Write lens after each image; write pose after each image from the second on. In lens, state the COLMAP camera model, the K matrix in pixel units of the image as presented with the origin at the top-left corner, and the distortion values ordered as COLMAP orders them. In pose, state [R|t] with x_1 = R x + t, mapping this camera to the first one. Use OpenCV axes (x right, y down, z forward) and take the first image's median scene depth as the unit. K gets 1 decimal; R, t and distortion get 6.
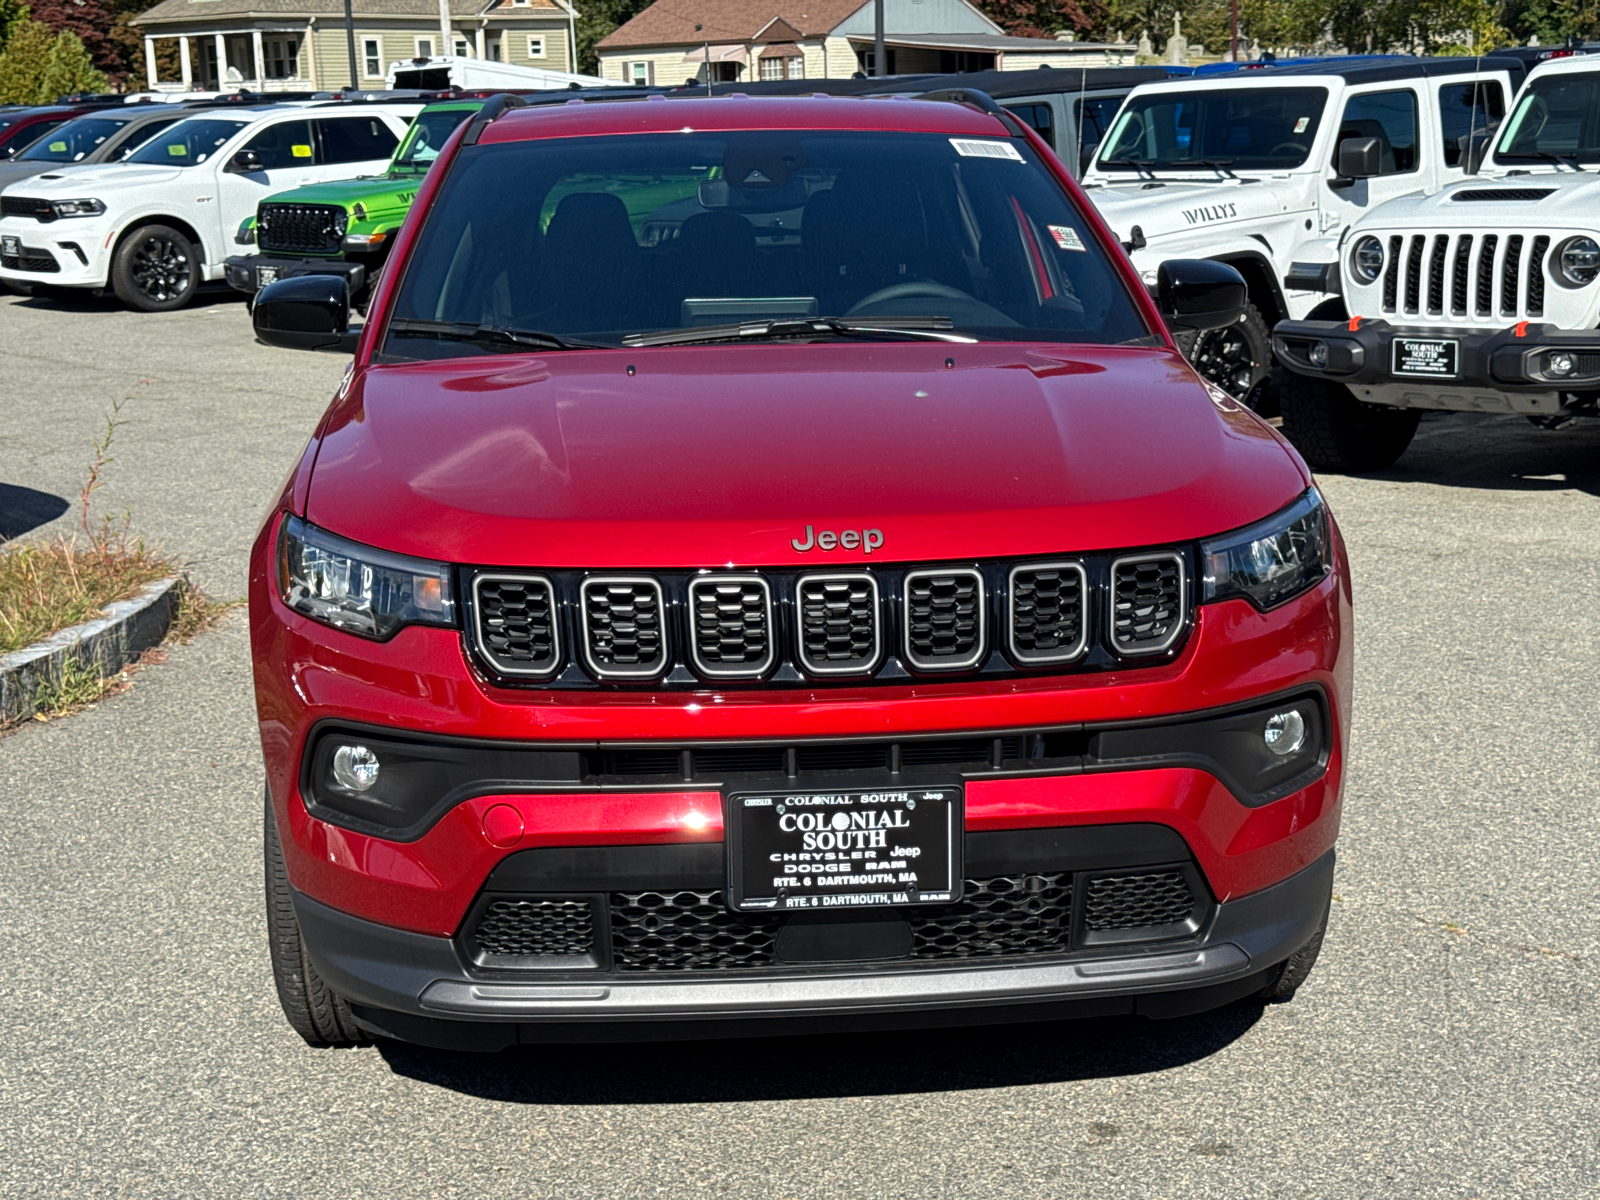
lens RADIAL K [[2327.2, 0, 797.0], [0, 2327.2, 607.1], [0, 0, 1]] dist [0.126528, 0.000000]
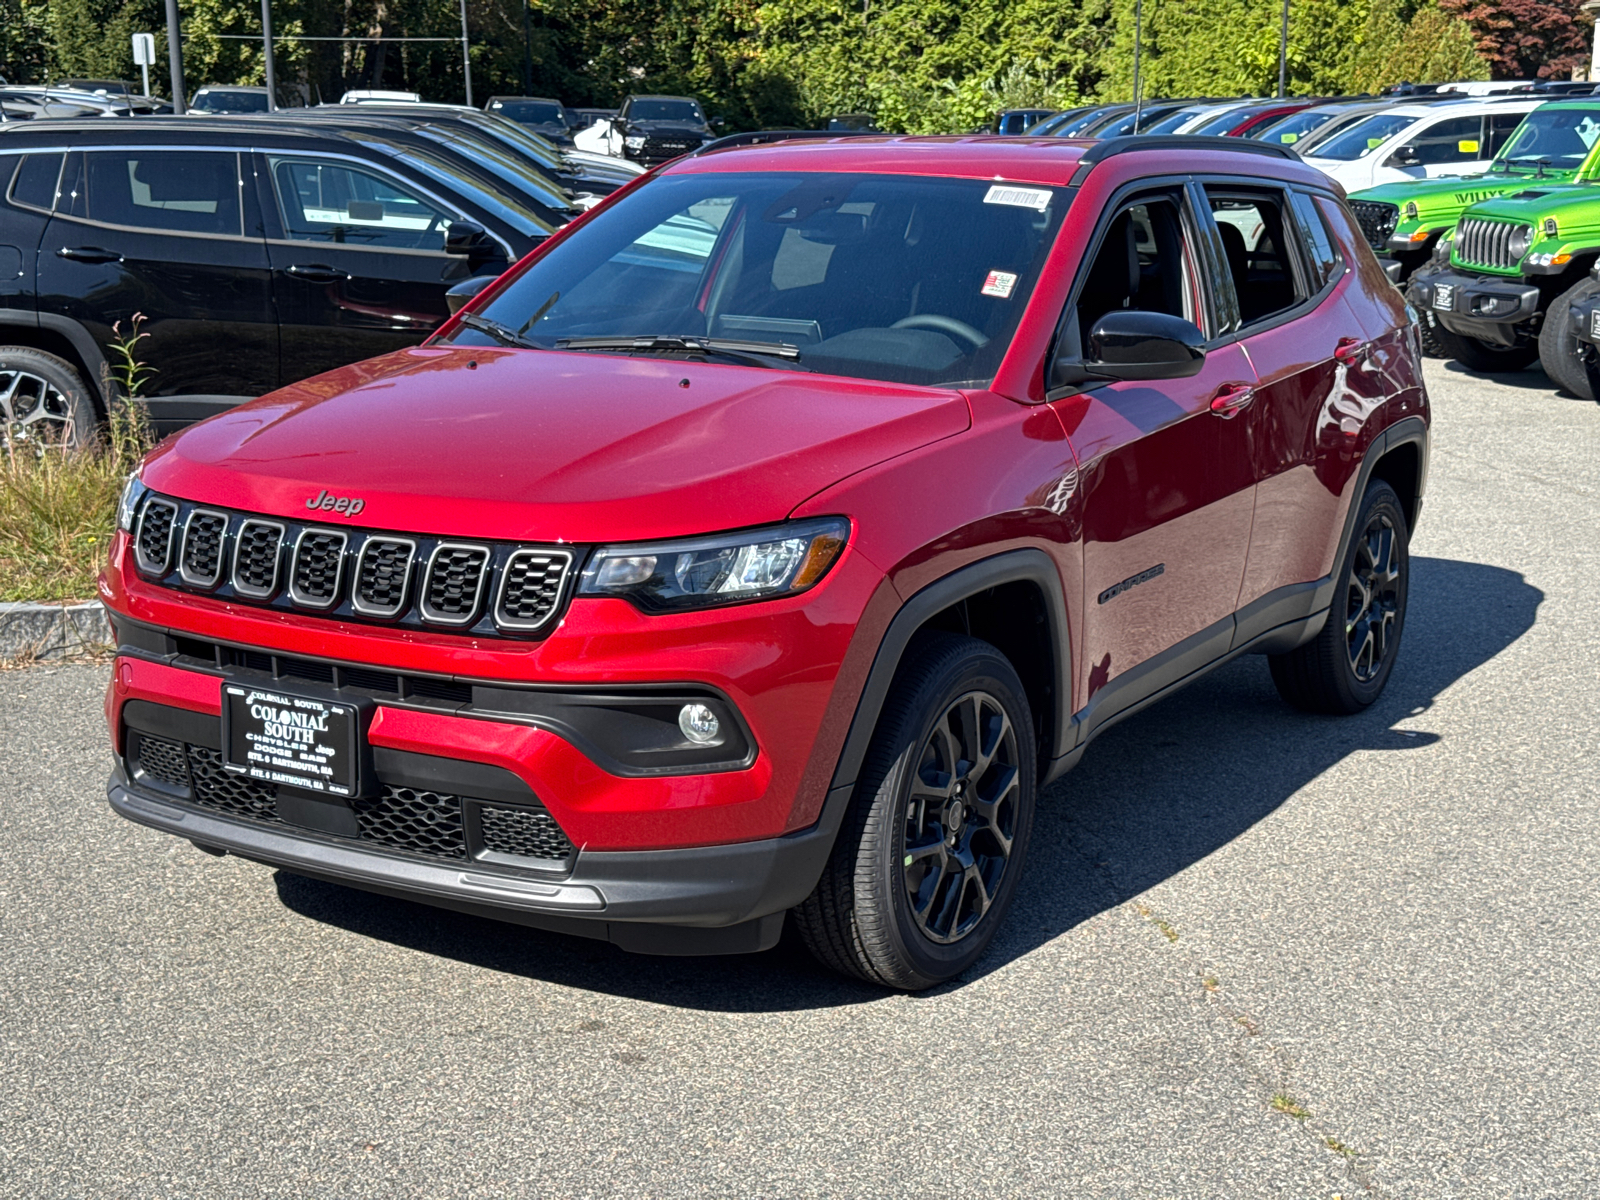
lens RADIAL K [[2327.2, 0, 800.4], [0, 2327.2, 599.7], [0, 0, 1]] dist [0.126528, 0.000000]
pose [[0.807287, 0.144539, -0.572186, 0.938883], [-0.140812, 0.988717, 0.051088, -0.076024], [0.573114, 0.039328, 0.818531, 0.089239]]
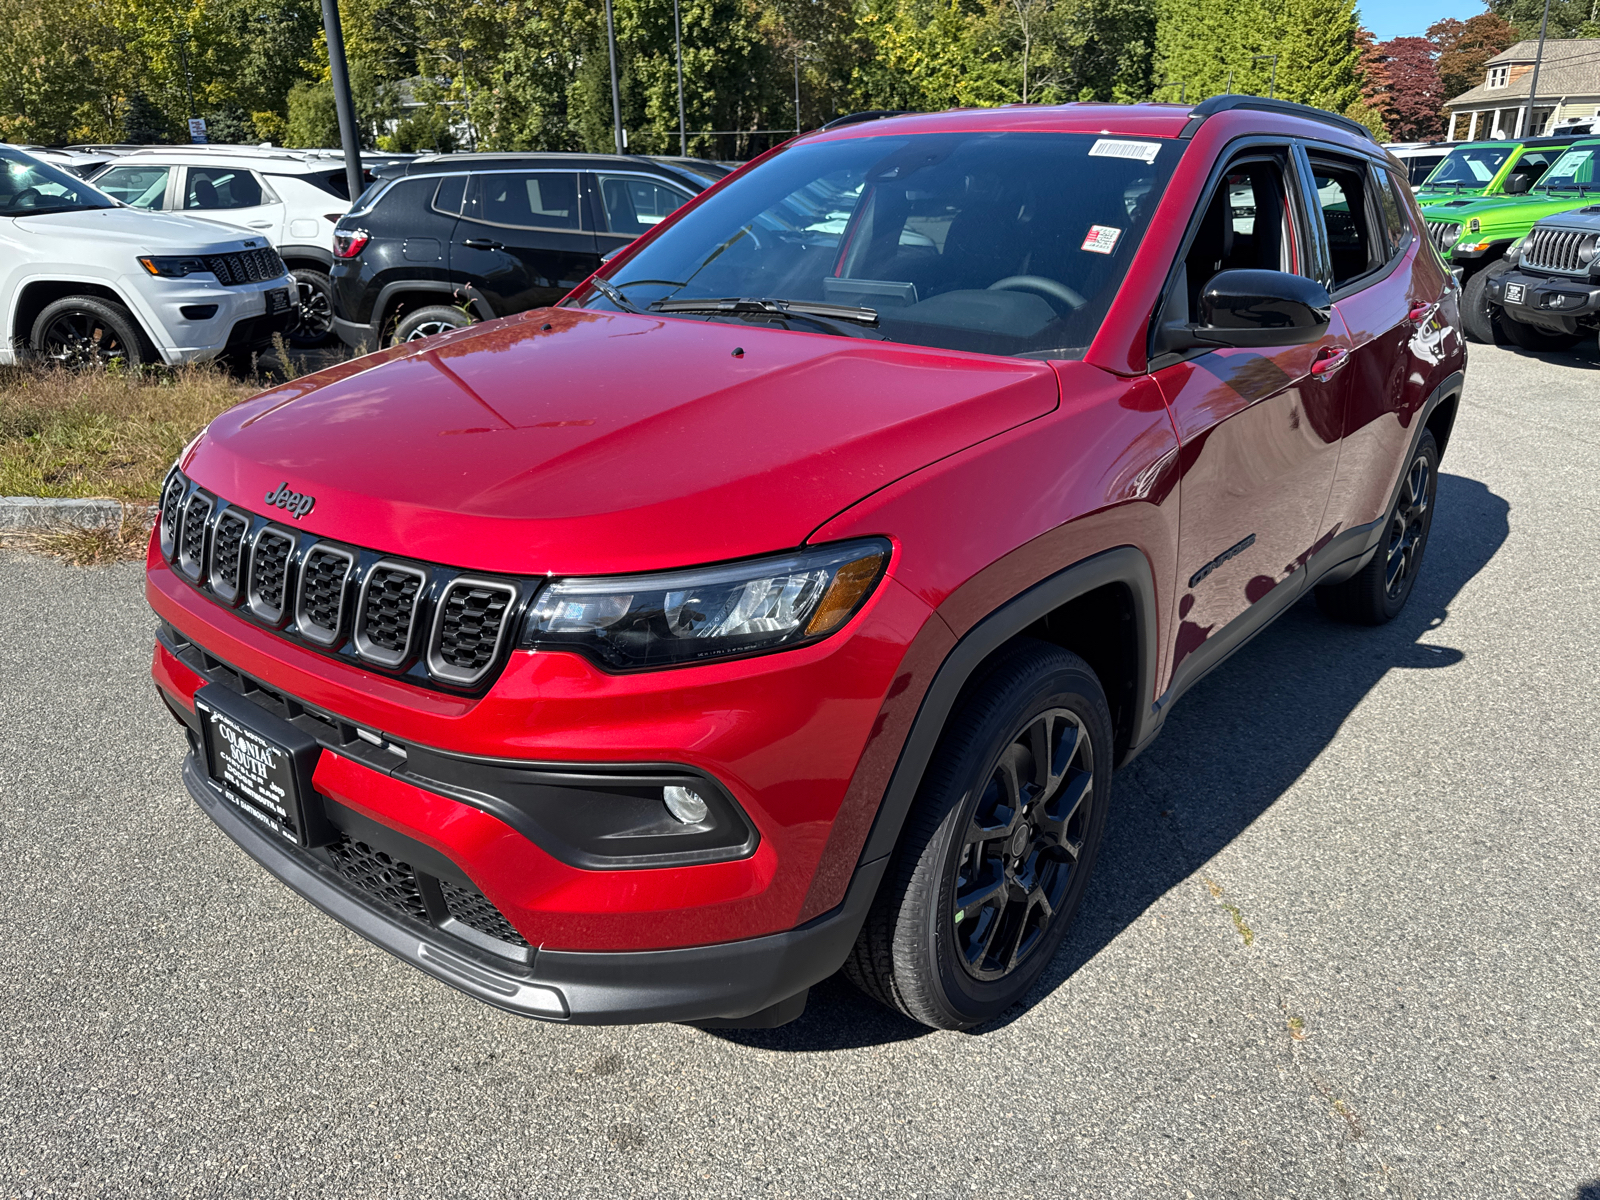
lens RADIAL K [[1160.8, 0, 809.2], [0, 1160.8, 607.6], [0, 0, 1]] dist [0.026163, -0.032534]
pose [[0.713985, 0.256434, -0.651511, 0.542419], [-0.149326, 0.964878, 0.216130, -0.130474], [0.684052, -0.057026, 0.727201, 0.740571]]
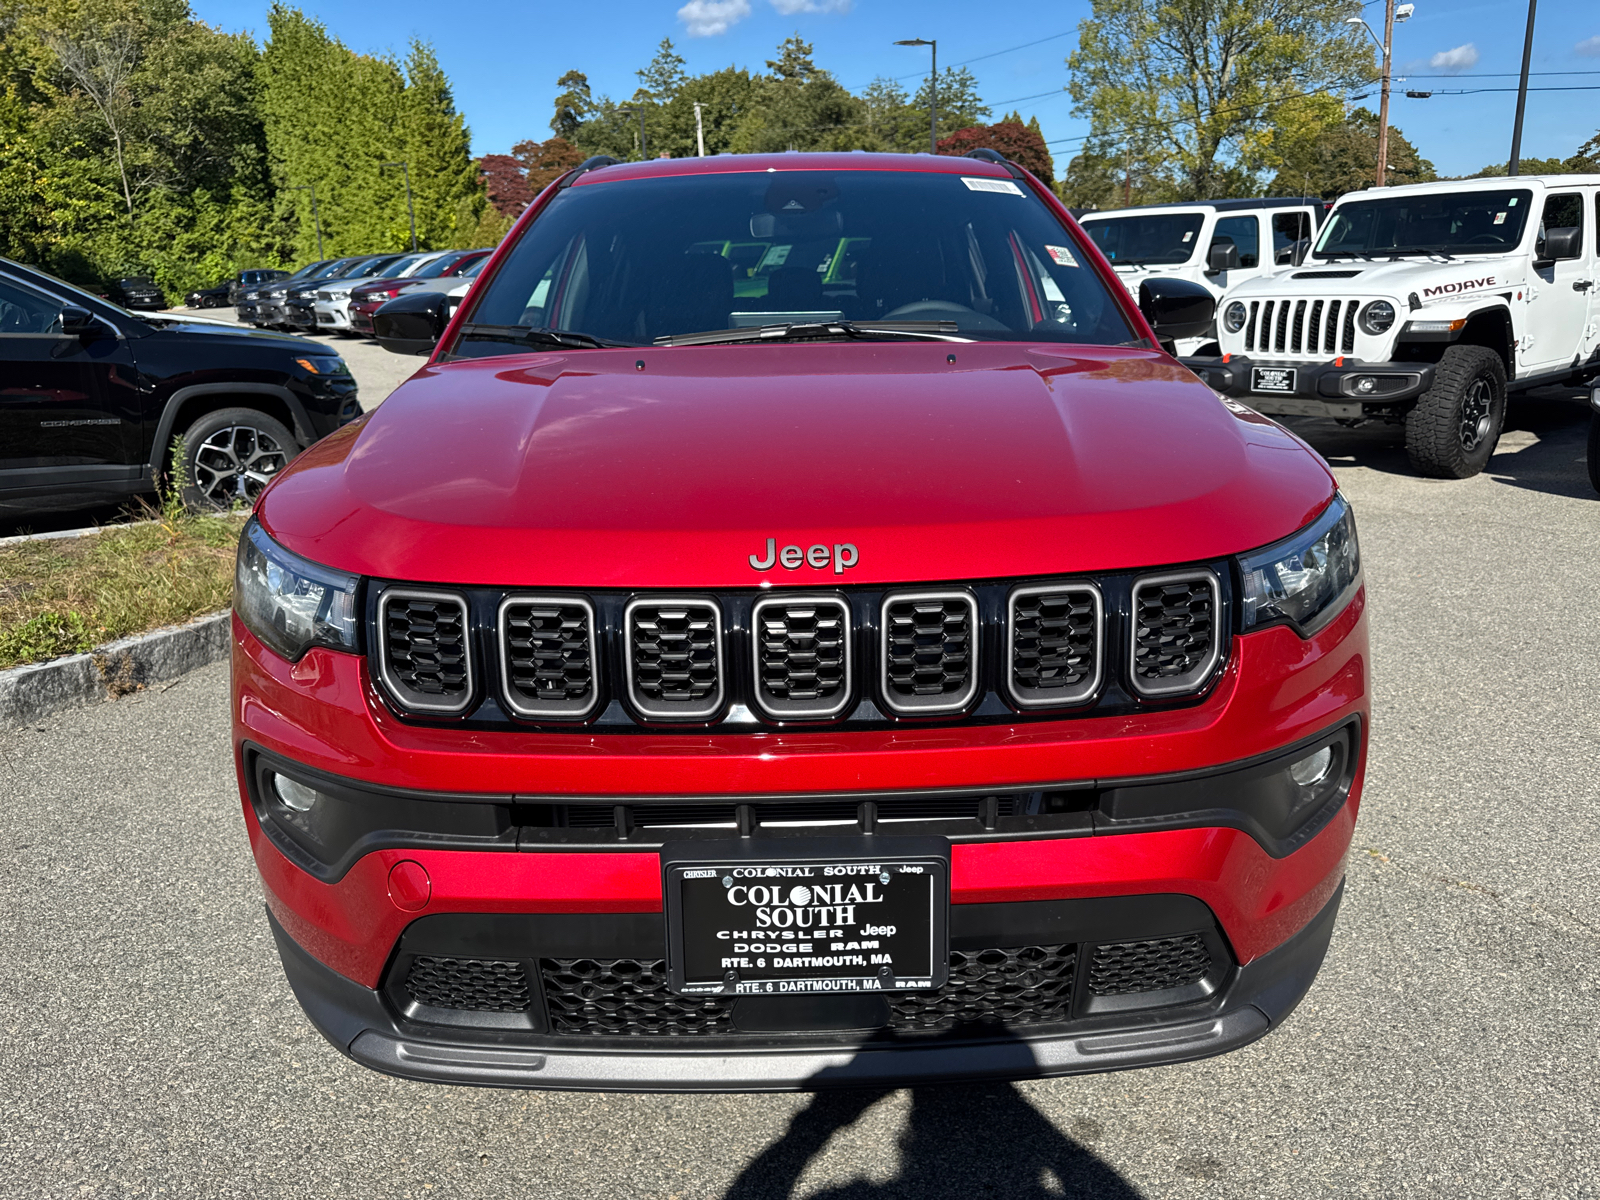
lens RADIAL K [[1160.8, 0, 814.6], [0, 1160.8, 603.1], [0, 0, 1]] dist [0.026163, -0.032534]
pose [[0.997825, 0.015047, -0.064172, 0.046689], [-0.010115, 0.997018, 0.076500, -0.042362], [0.065132, -0.075684, 0.995002, 0.565059]]
